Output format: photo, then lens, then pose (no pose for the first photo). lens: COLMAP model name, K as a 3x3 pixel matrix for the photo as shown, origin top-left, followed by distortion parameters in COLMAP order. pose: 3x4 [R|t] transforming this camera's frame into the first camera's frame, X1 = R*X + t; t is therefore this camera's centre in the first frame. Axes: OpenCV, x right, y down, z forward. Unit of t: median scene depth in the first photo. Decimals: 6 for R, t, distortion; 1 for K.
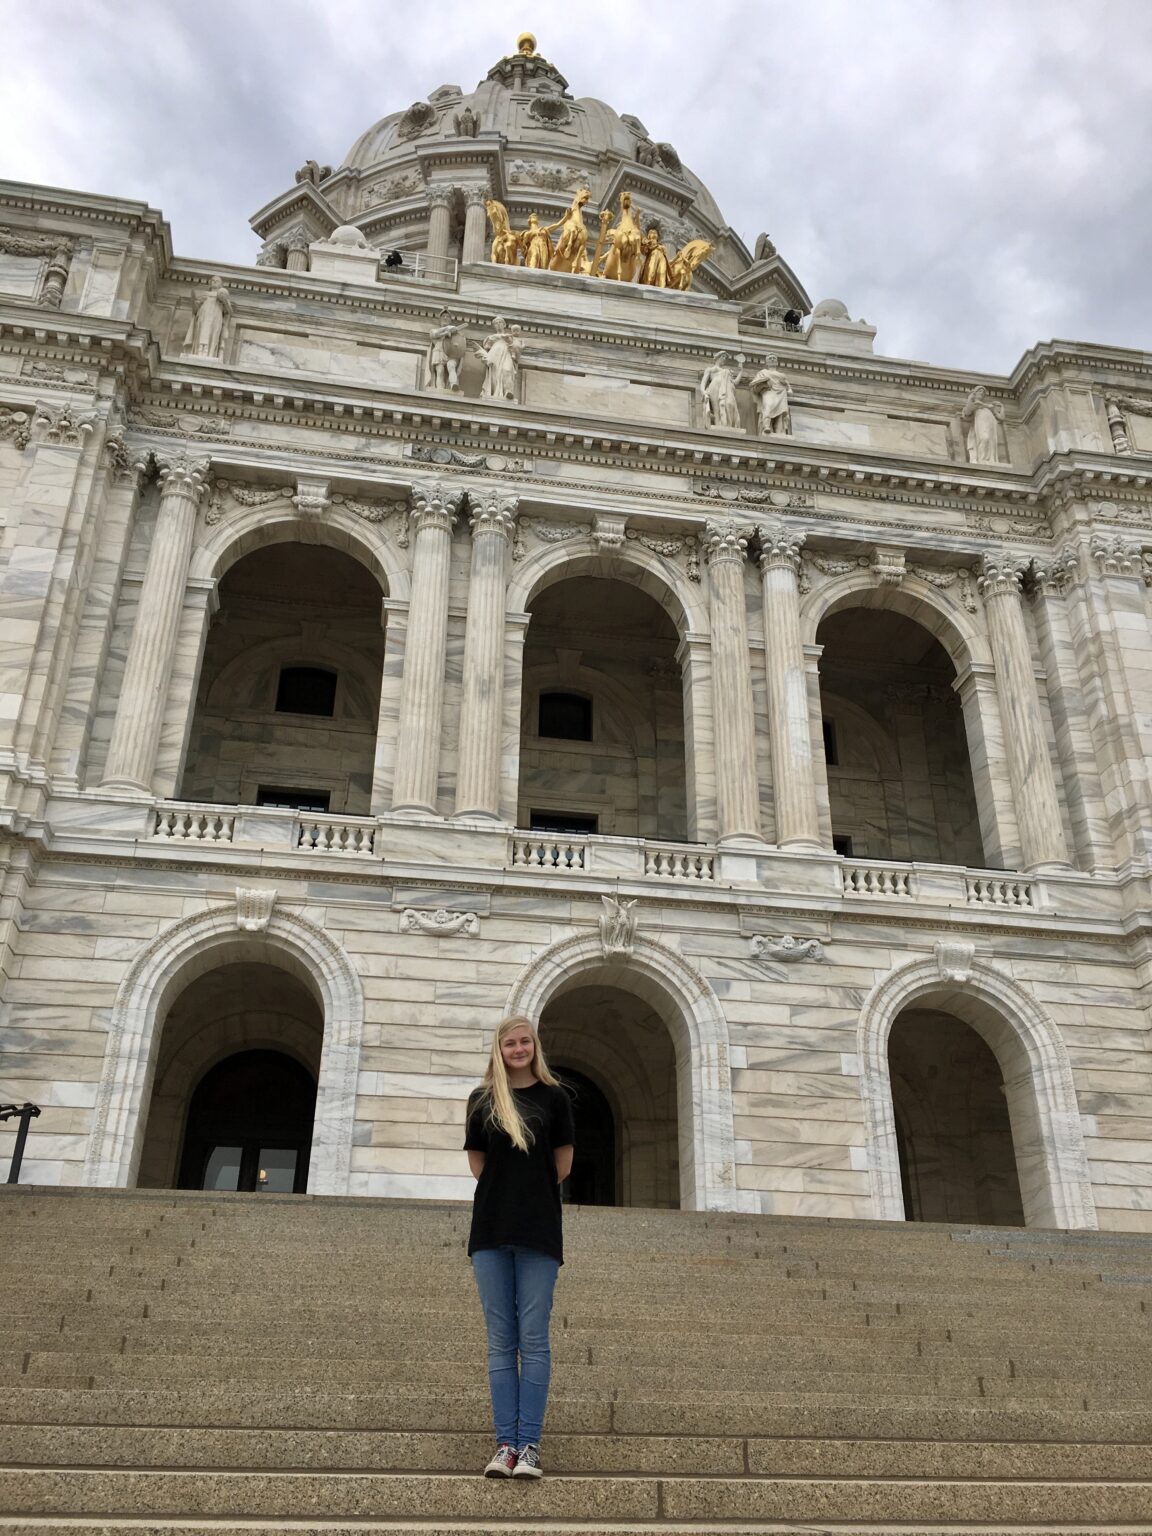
lens RADIAL K [[1287.0, 0, 576.1], [0, 1287.0, 757.6], [0, 0, 1]] dist [0.082407, -0.117579]
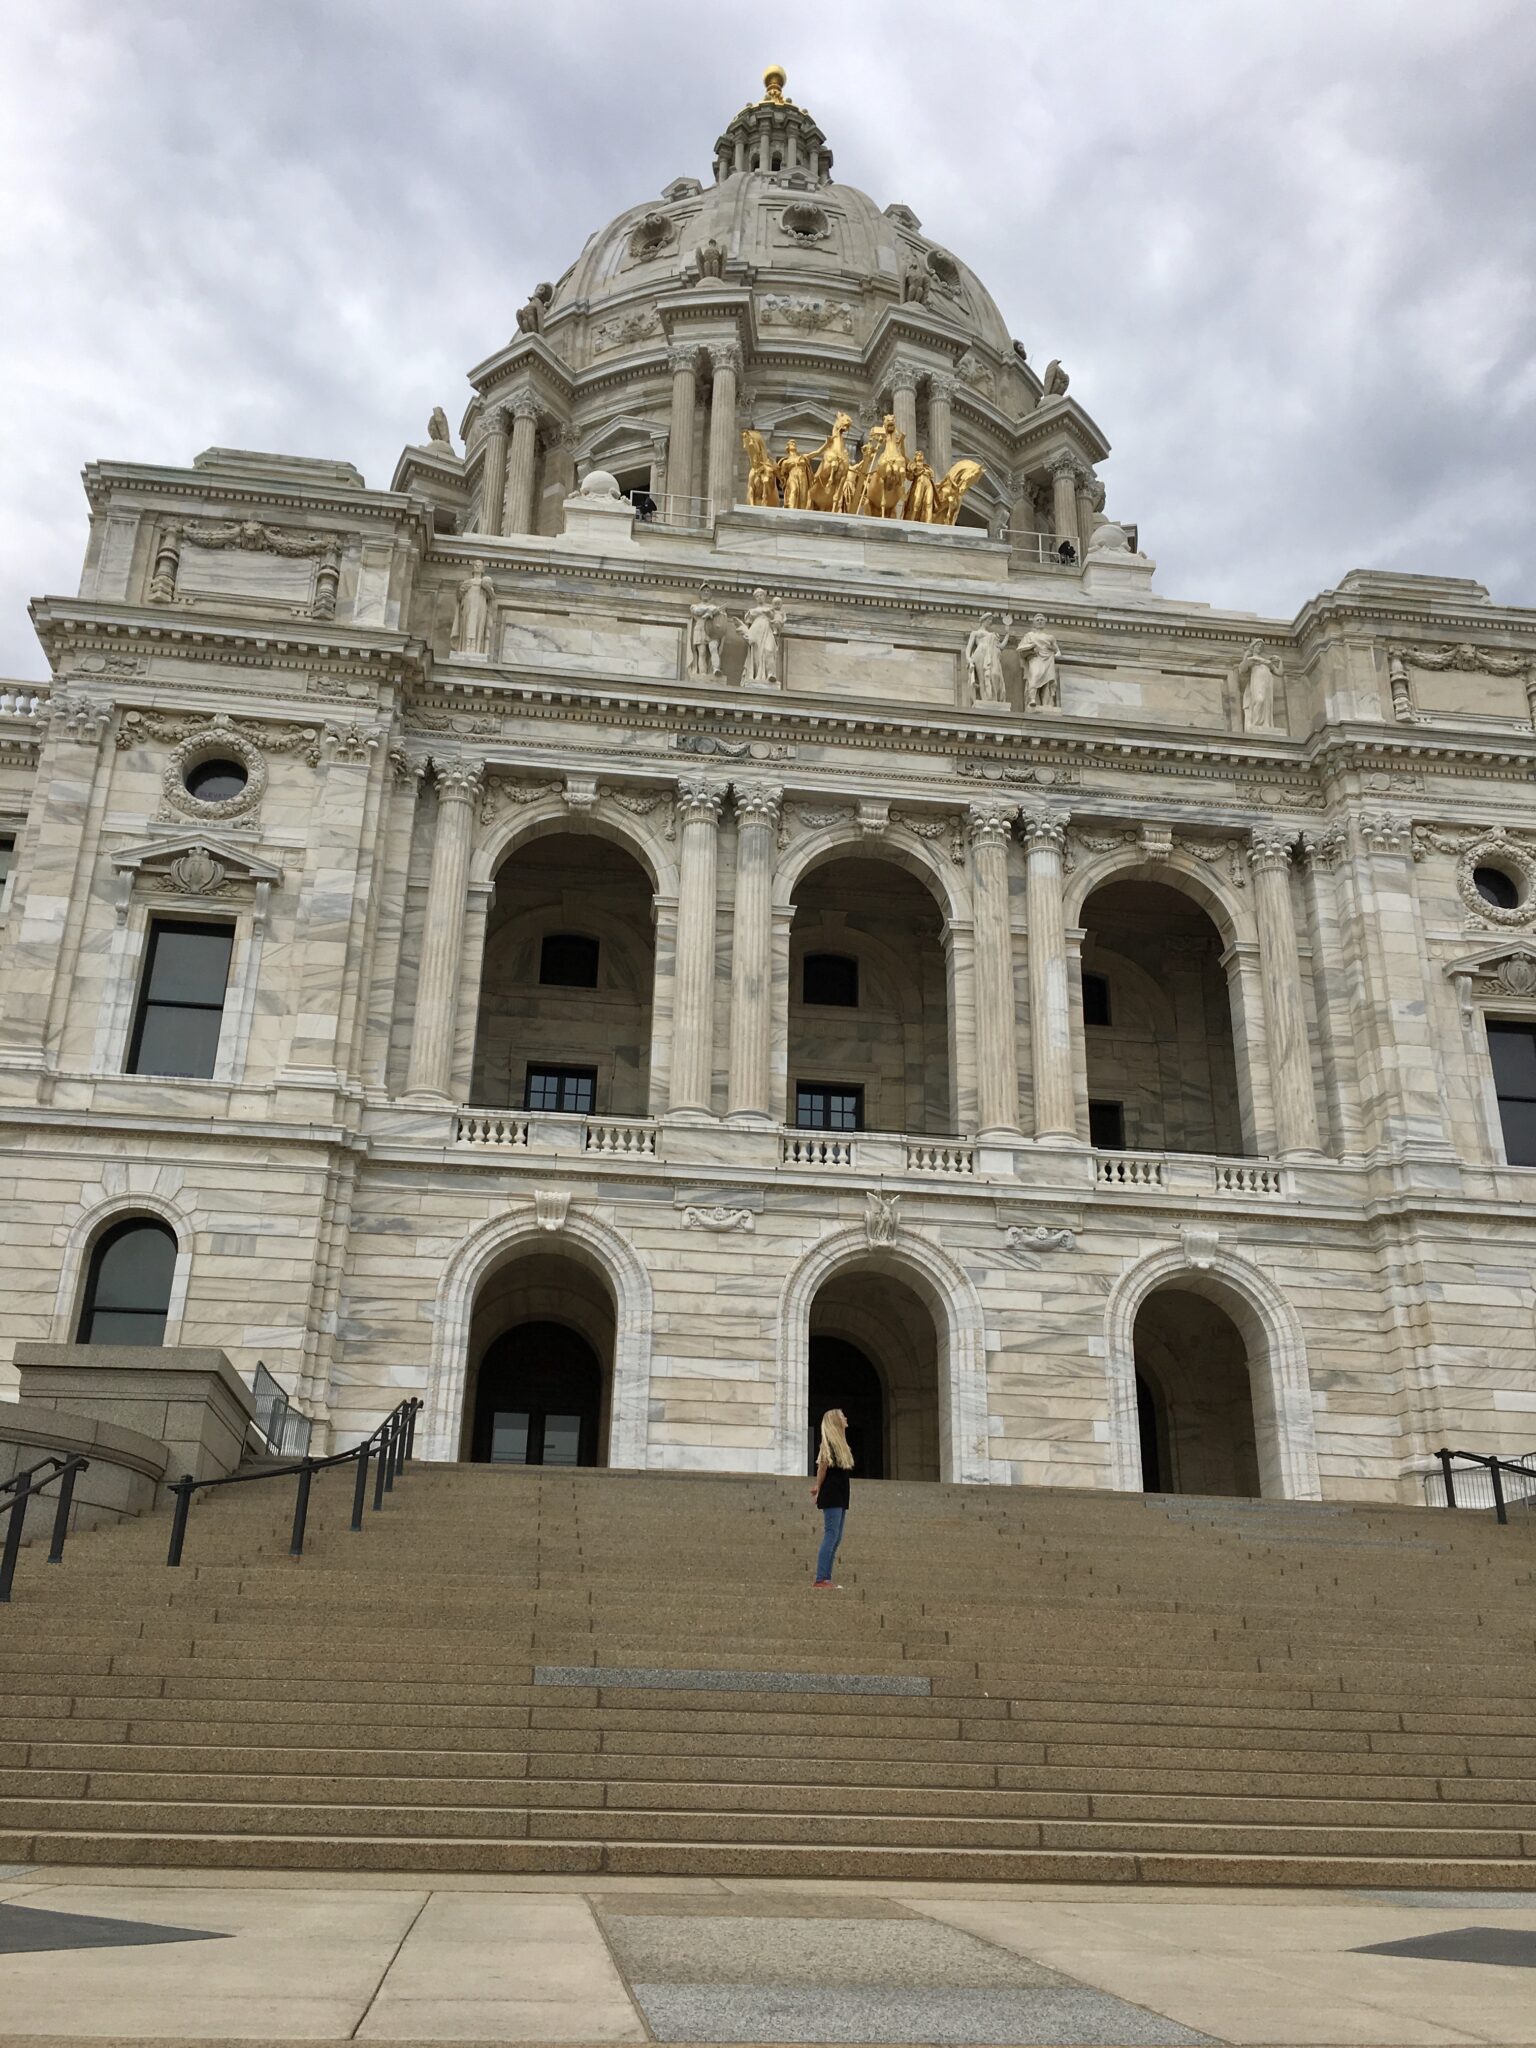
lens RADIAL K [[1746.4, 0, 763.6], [0, 1746.4, 993.6], [0, 0, 1]] dist [0.053868, -0.012442]
pose [[0.998954, -0.008692, -0.044900, 0.000732], [0.012264, 0.996727, 0.079902, -0.155741], [0.044059, -0.080369, 0.995791, -0.393603]]
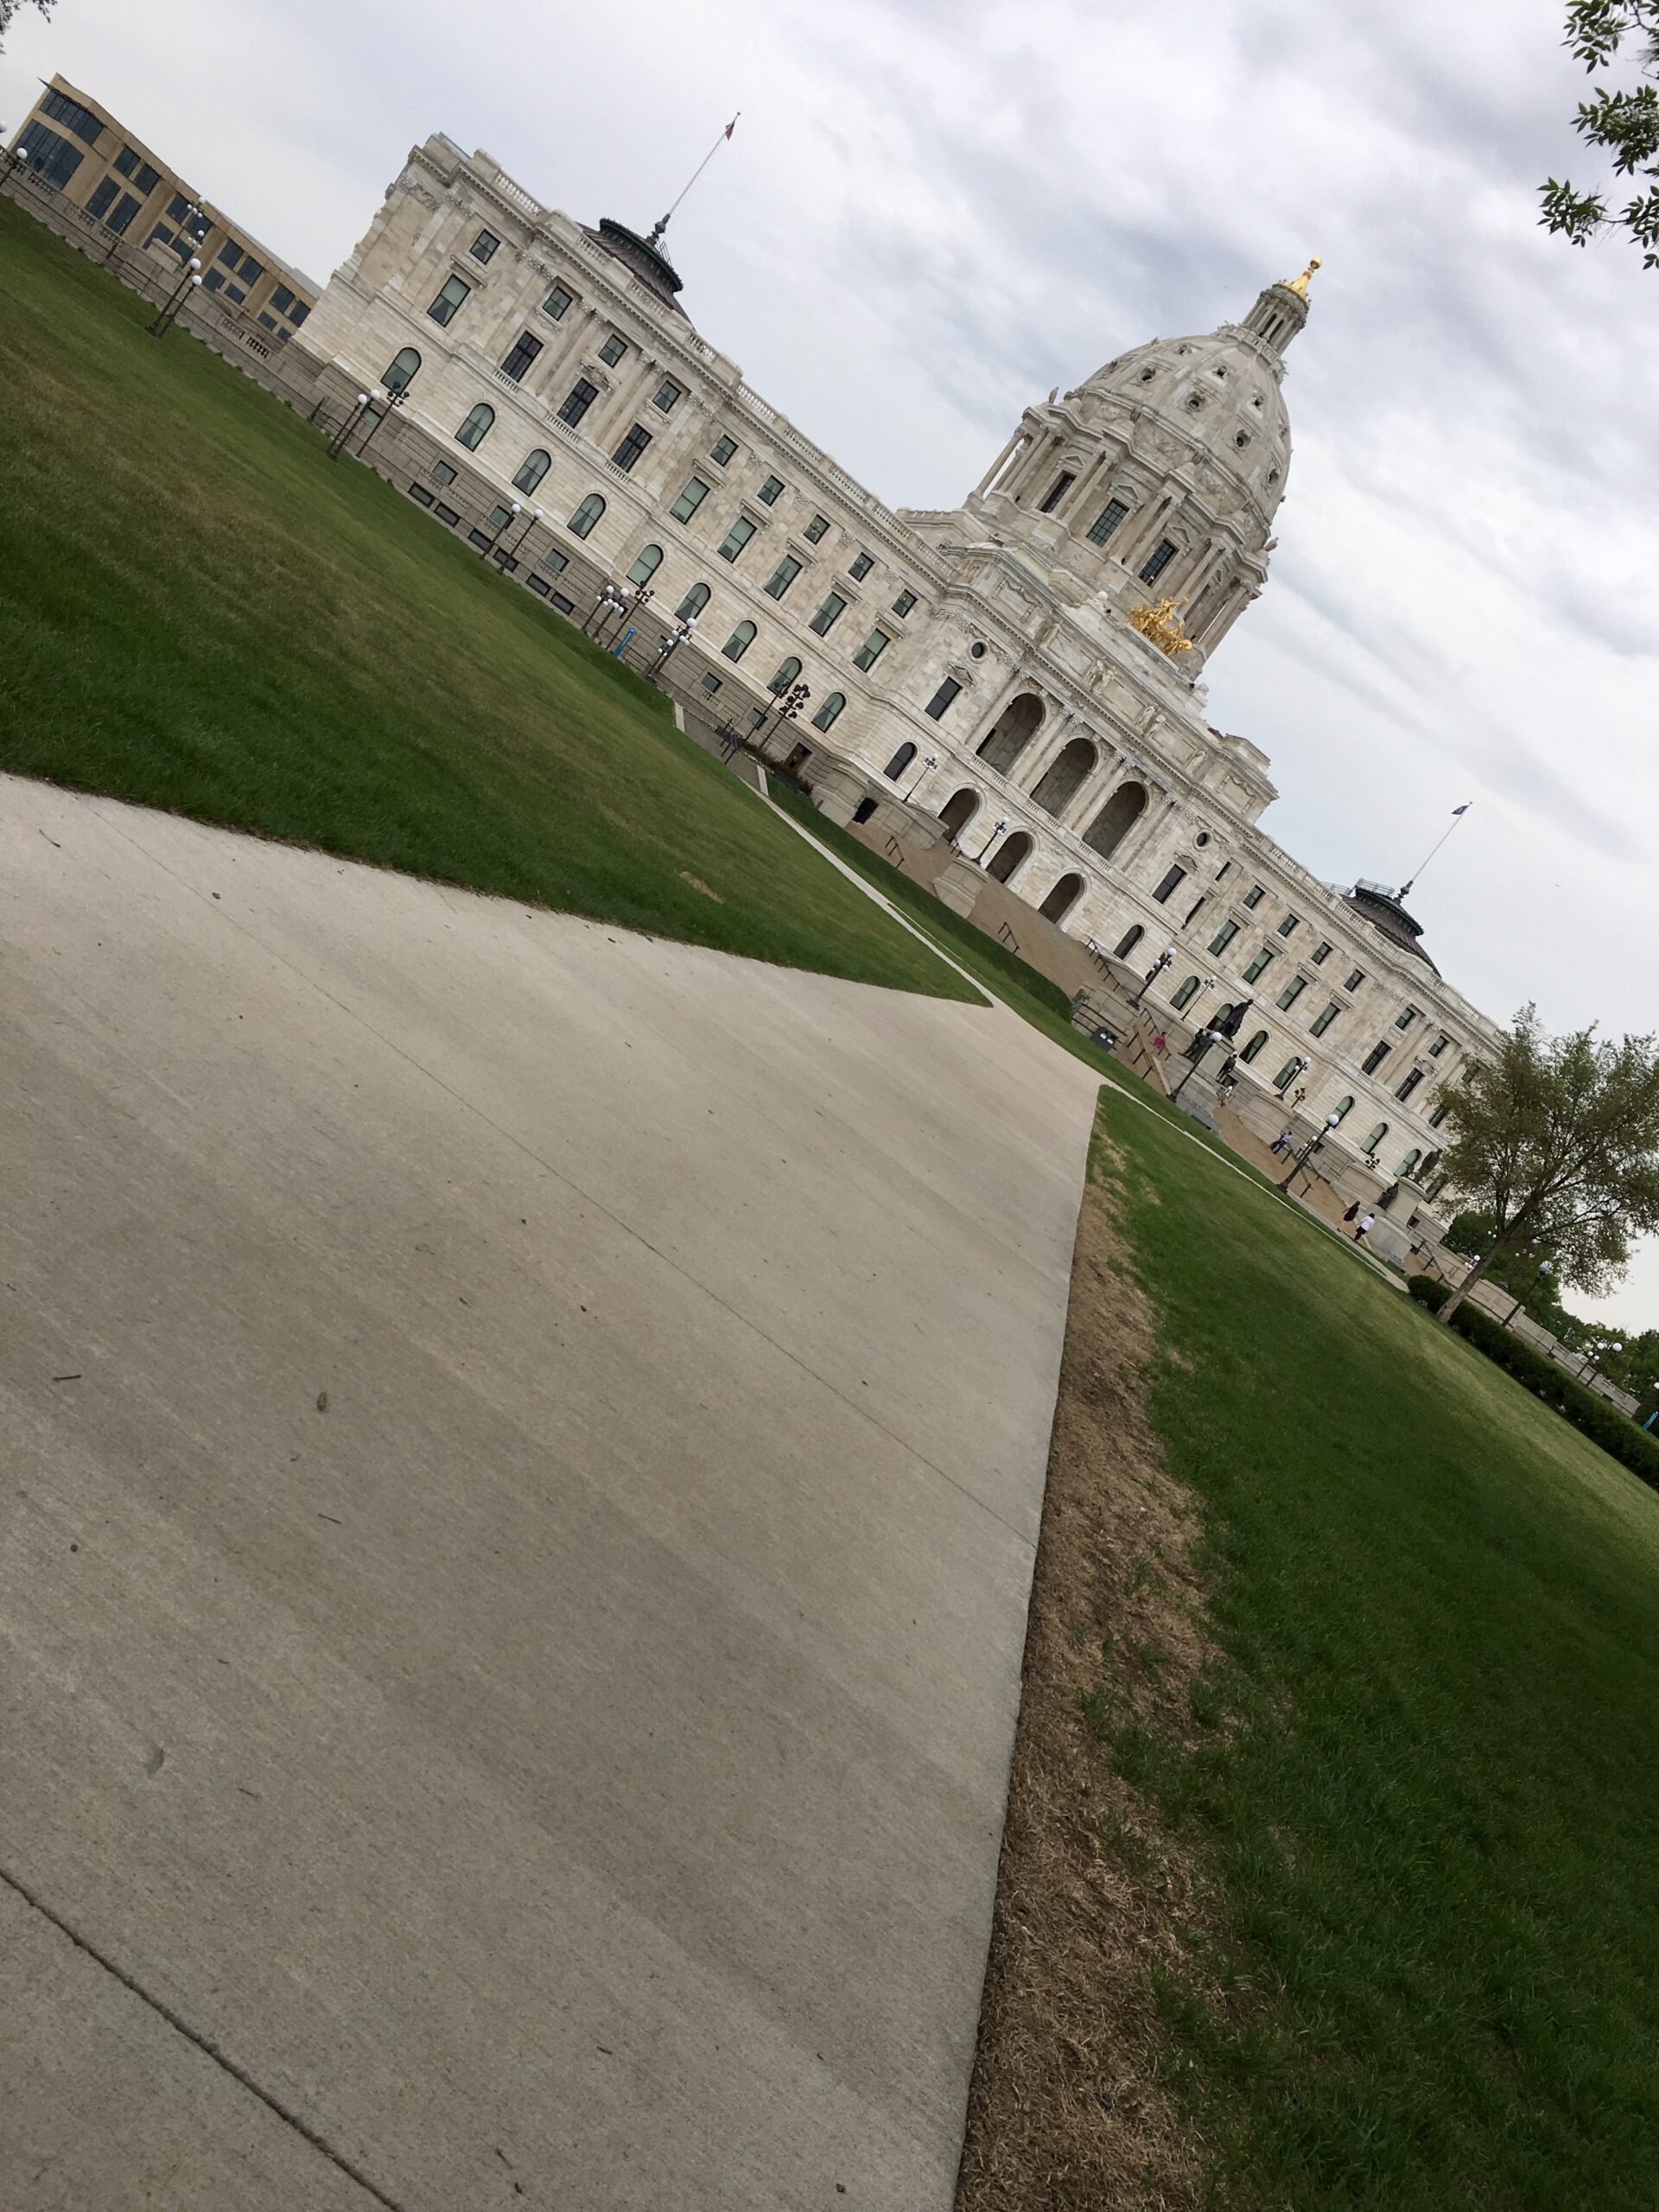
lens RADIAL K [[2436.7, 0, 749.6], [0, 2436.7, 1230.4], [0, 0, 1]] dist [0.076239, -0.127057]
pose [[0.803846, 0.530531, 0.269013, -2.144498], [-0.580533, 0.601122, 0.549212, -2.906421], [0.129665, -0.597653, 0.791200, -6.256520]]
